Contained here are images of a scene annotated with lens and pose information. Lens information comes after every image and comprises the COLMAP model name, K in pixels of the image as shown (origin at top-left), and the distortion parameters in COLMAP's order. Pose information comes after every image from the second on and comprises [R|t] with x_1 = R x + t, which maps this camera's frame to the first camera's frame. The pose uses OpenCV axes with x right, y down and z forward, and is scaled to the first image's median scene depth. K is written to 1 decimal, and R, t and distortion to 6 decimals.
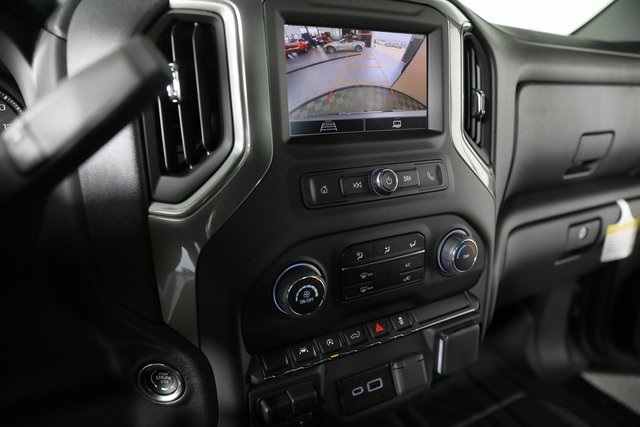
lens RADIAL K [[432.2, 0, 320.1], [0, 432.2, 214.9], [0, 0, 1]] dist [-0.099869, 0.060981]
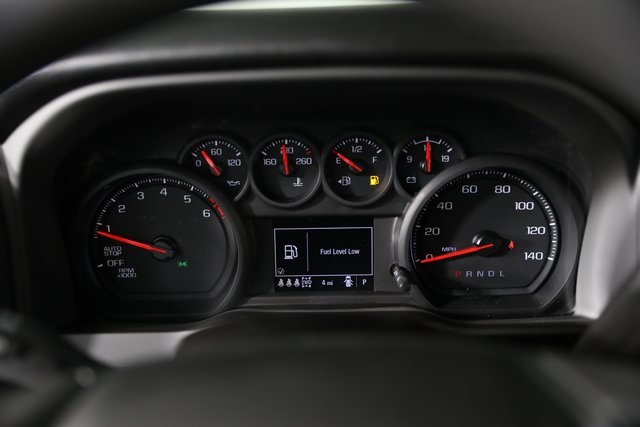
lens RADIAL K [[703.4, 0, 325.9], [0, 703.4, 212.7], [0, 0, 1]] dist [0.006015, 0.000000]
pose [[0.868571, 0.097942, -0.485790, -0.451886], [-0.115089, 0.993340, -0.005503, -0.191933], [0.482016, 0.060689, 0.874058, -0.297642]]
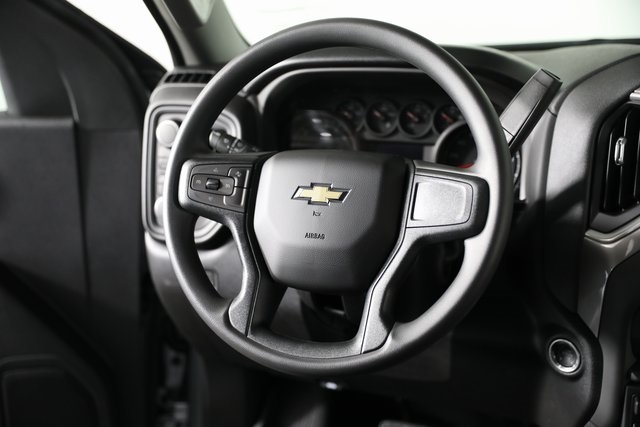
lens RADIAL K [[735.7, 0, 317.3], [0, 735.7, 213.6], [0, 0, 1]] dist [0.037292, 0.000000]
pose [[0.672661, 0.172338, -0.719602, 0.670532], [-0.217538, 0.975582, 0.030295, 0.036754], [0.707252, 0.136162, 0.693725, -1.199773]]
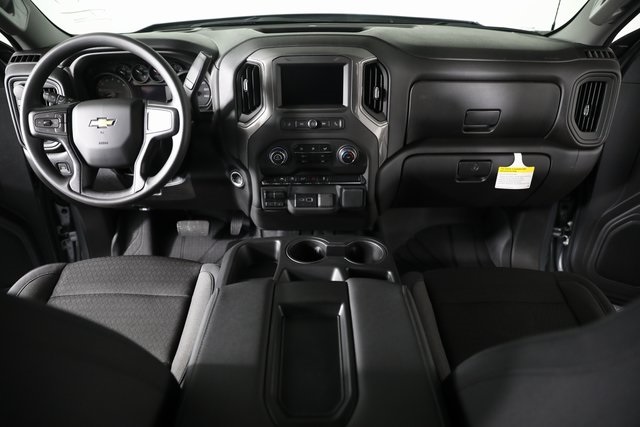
lens RADIAL K [[432.2, 0, 317.8], [0, 432.2, 214.6], [0, 0, 1]] dist [-0.099869, 0.060981]
pose [[0.889740, 0.213889, -0.403256, 1.366976], [-0.127895, 0.964851, 0.229576, -0.148062], [0.438185, -0.152688, 0.885822, -1.474001]]
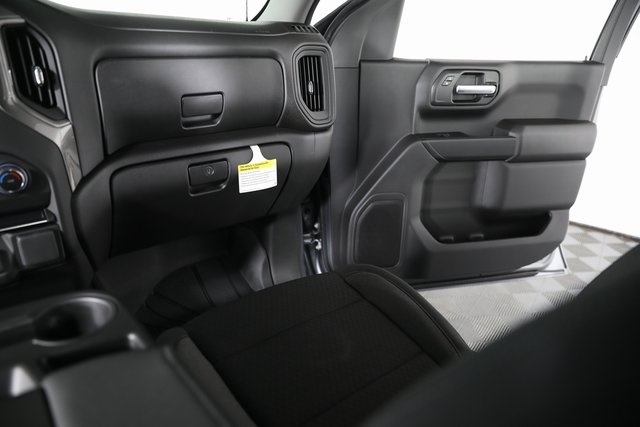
lens RADIAL K [[432.2, 0, 316.1], [0, 432.2, 214.3], [0, 0, 1]] dist [-0.099869, 0.060981]
pose [[0.979854, -0.067624, 0.187919, 1.183365], [0.056226, 0.996278, 0.065343, 0.189415], [-0.191638, -0.053461, 0.980009, -0.682628]]
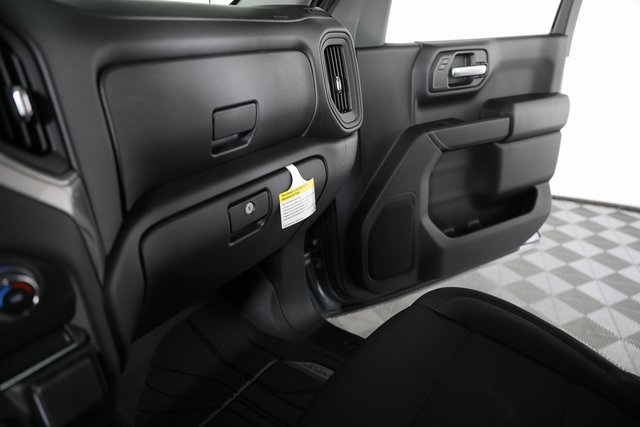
lens RADIAL K [[432.2, 0, 318.2], [0, 432.2, 214.6], [0, 0, 1]] dist [-0.099869, 0.060981]
pose [[0.885555, -0.222995, 0.407512, 0.604191], [0.194034, 0.974618, 0.111670, -0.039927], [-0.422071, -0.019818, 0.906346, 0.034841]]
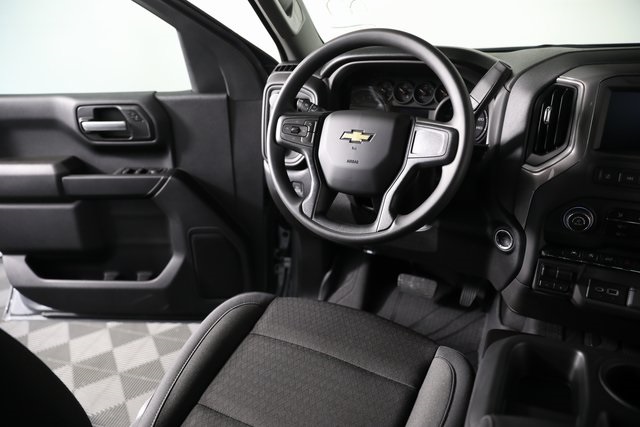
lens RADIAL K [[432.2, 0, 316.5], [0, 432.2, 212.9], [0, 0, 1]] dist [-0.099869, 0.060981]
pose [[0.554625, 0.293456, -0.778637, 0.738250], [-0.232079, 0.953170, 0.193925, 0.038005], [0.799081, 0.073150, 0.596756, -1.101893]]
